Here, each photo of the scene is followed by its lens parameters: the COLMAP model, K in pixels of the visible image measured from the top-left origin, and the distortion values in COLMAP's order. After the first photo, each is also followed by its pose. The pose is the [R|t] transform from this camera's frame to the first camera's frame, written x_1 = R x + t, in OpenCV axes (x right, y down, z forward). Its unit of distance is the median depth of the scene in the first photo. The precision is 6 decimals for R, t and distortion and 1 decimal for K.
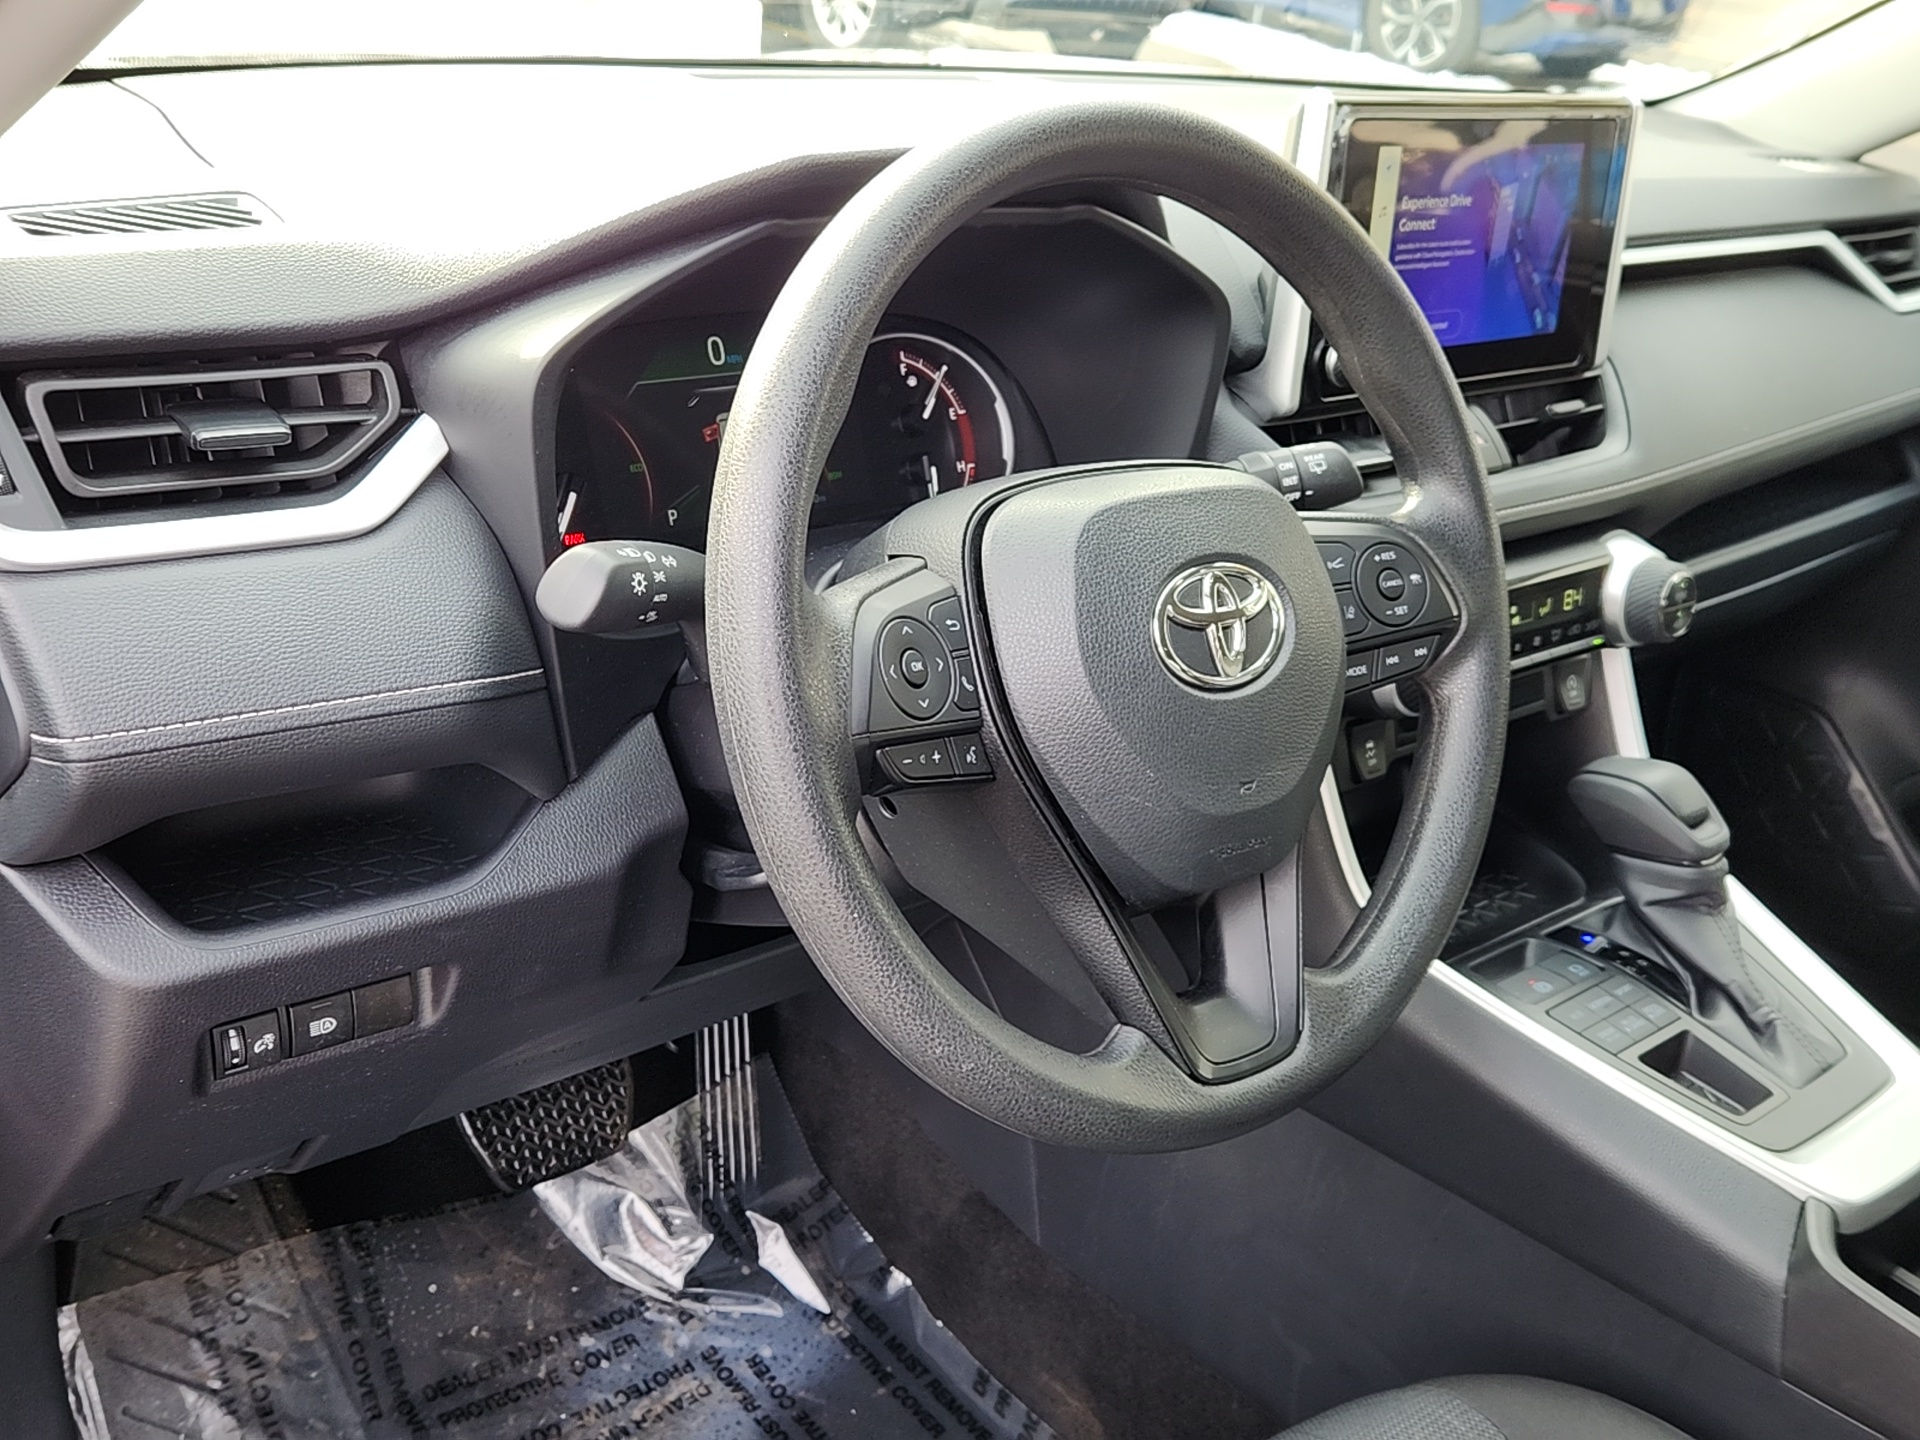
lens RADIAL K [[1882.2, 0, 954.0], [0, 1882.2, 728.9], [0, 0, 1]] dist [0.130861, -0.243762]
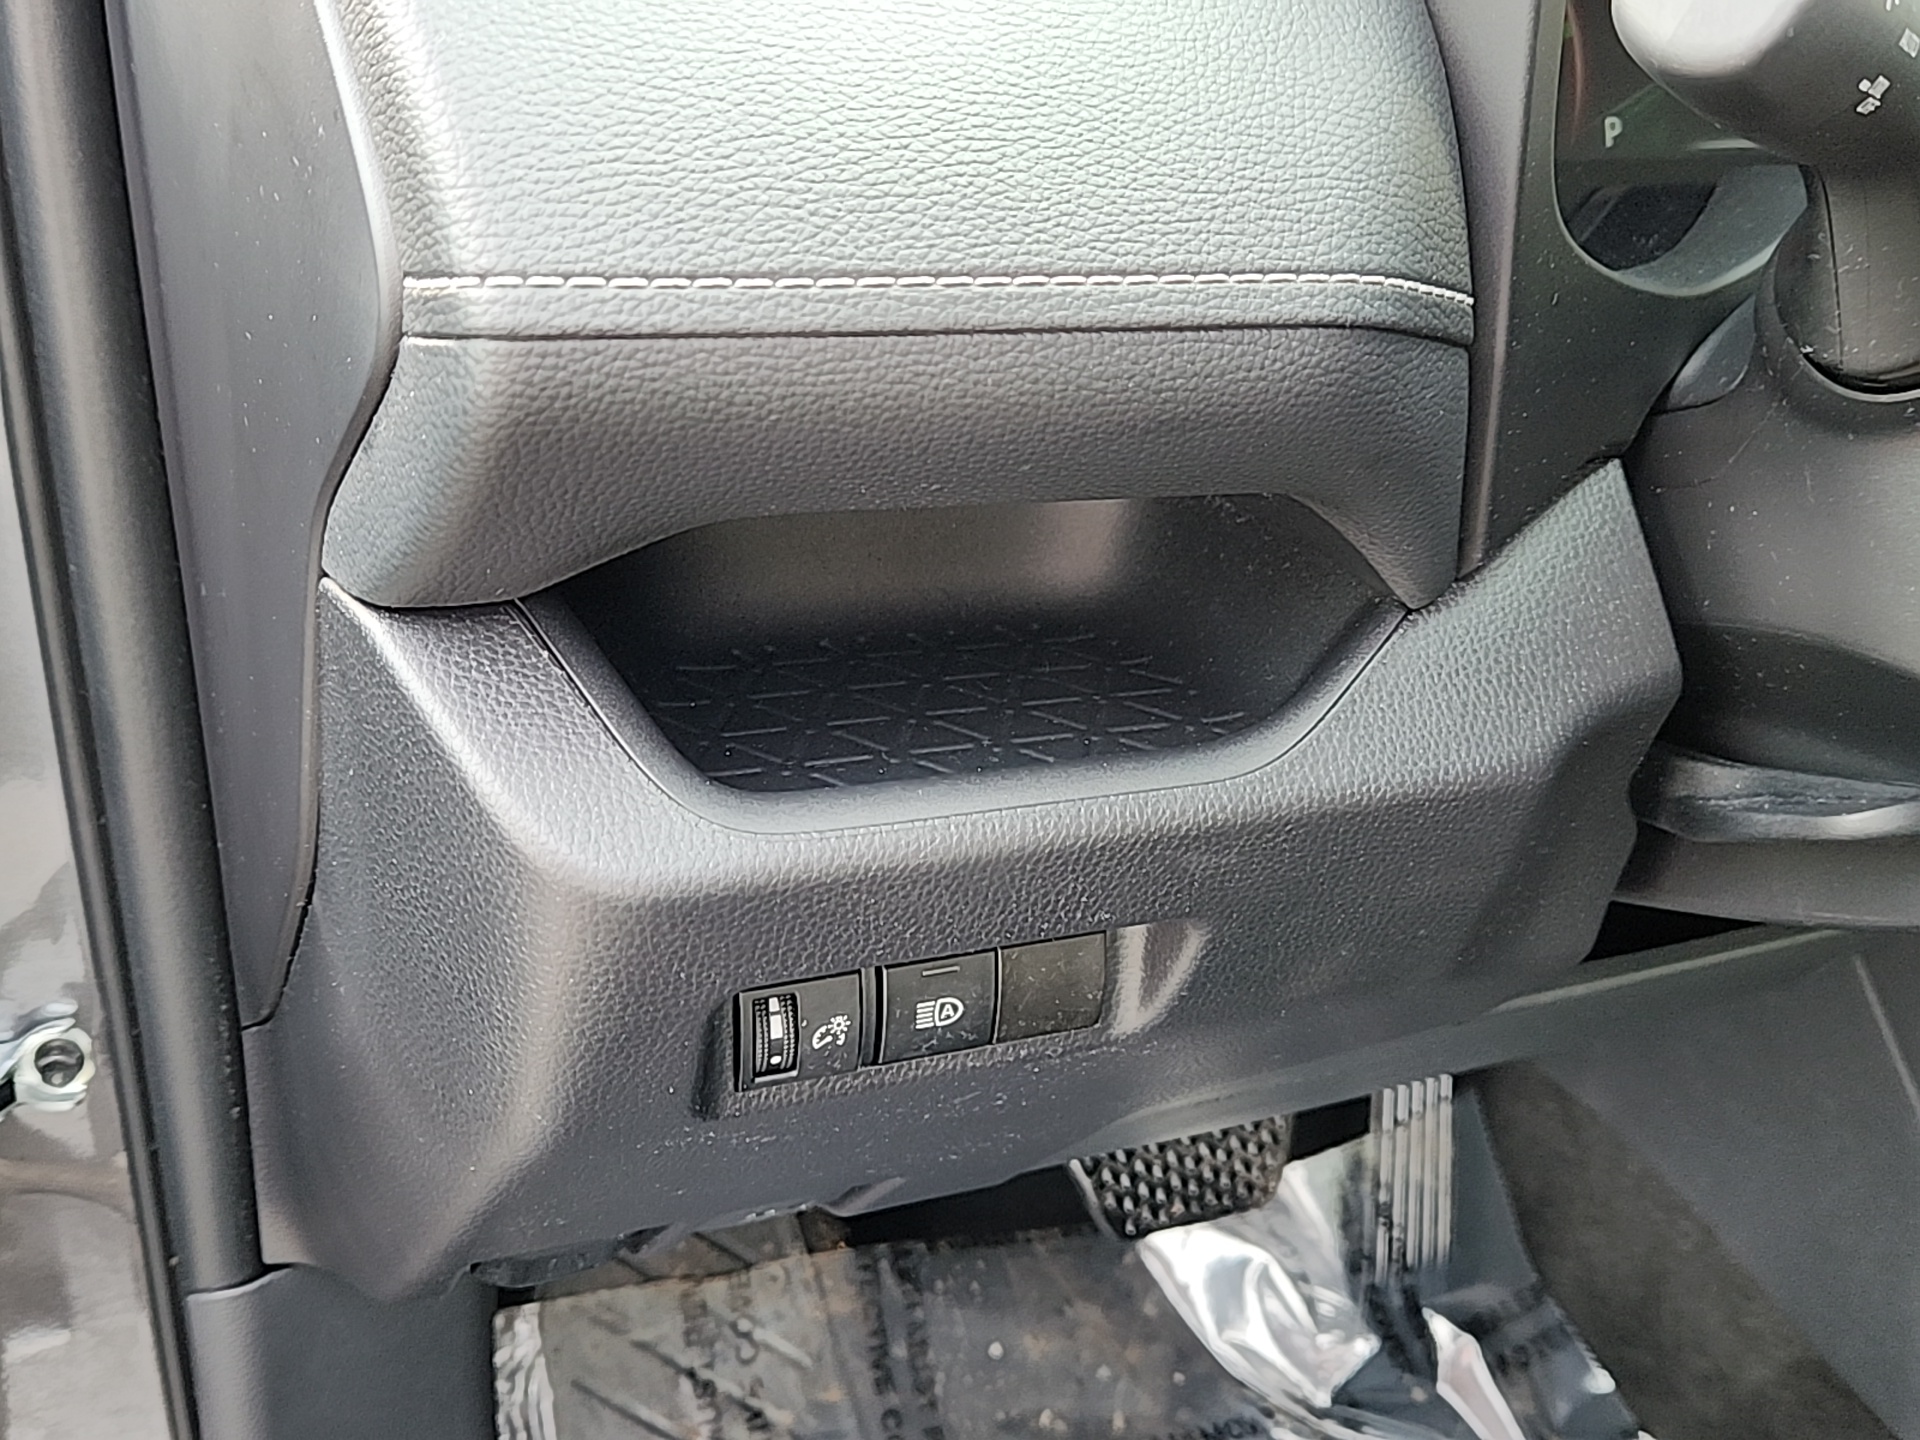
lens RADIAL K [[1853.2, 0, 954.9], [0, 1853.2, 712.9], [0, 0, 1]] dist [0.089527, -0.101851]
pose [[0.959096, 0.093086, -0.267337, -0.127640], [-0.090543, 0.995653, 0.021854, 0.041465], [0.268209, 0.003245, 0.963355, 0.331243]]
